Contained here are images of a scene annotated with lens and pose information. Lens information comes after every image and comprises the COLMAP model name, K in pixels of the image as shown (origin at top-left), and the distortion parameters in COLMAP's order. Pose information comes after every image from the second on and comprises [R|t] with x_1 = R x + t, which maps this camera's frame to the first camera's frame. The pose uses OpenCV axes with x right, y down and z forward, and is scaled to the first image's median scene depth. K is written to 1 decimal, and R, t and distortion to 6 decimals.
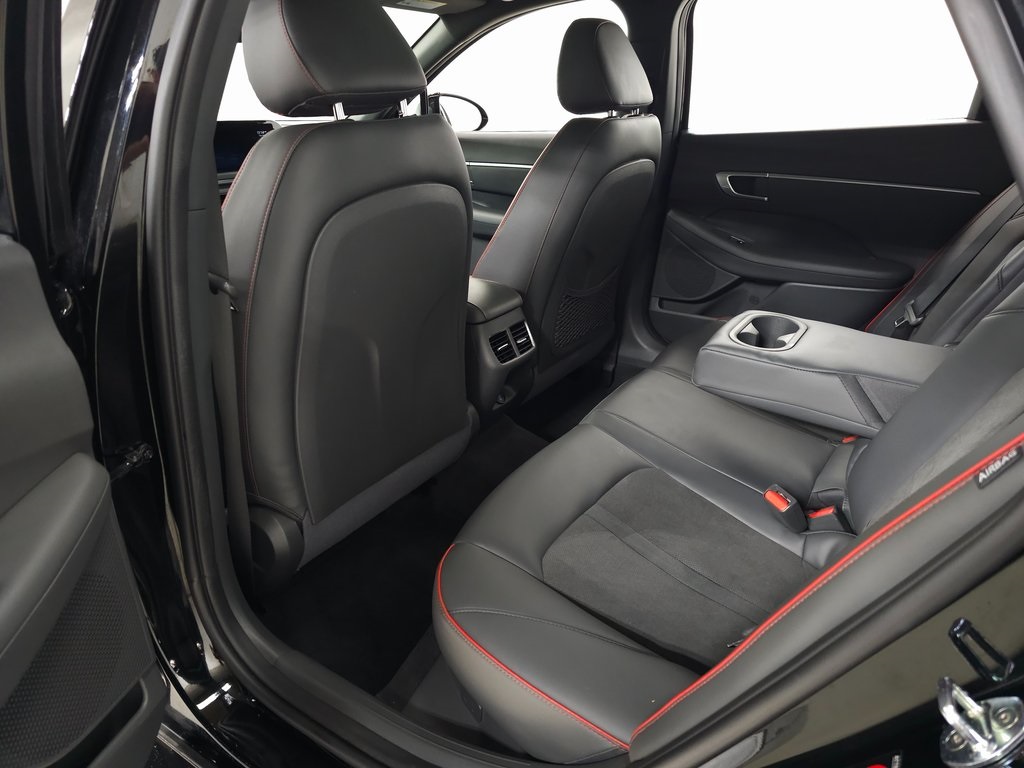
lens RADIAL K [[931.8, 0, 511.5], [0, 931.8, 377.7], [0, 0, 1]] dist [0.019005, -0.010111]
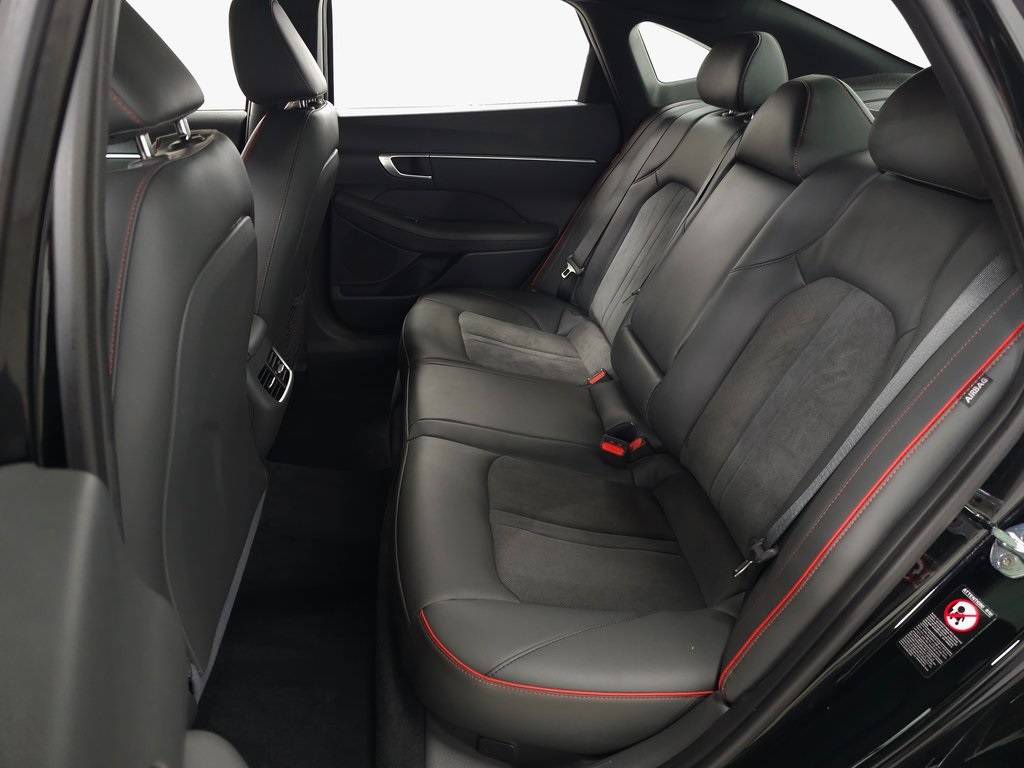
lens RADIAL K [[931.8, 0, 511.5], [0, 931.8, 377.7], [0, 0, 1]] dist [0.019005, -0.010111]
pose [[0.599760, -0.279206, 0.749888, -0.588150], [0.172847, 0.960229, 0.219279, -0.210842], [-0.781288, -0.001898, 0.624167, 0.298989]]
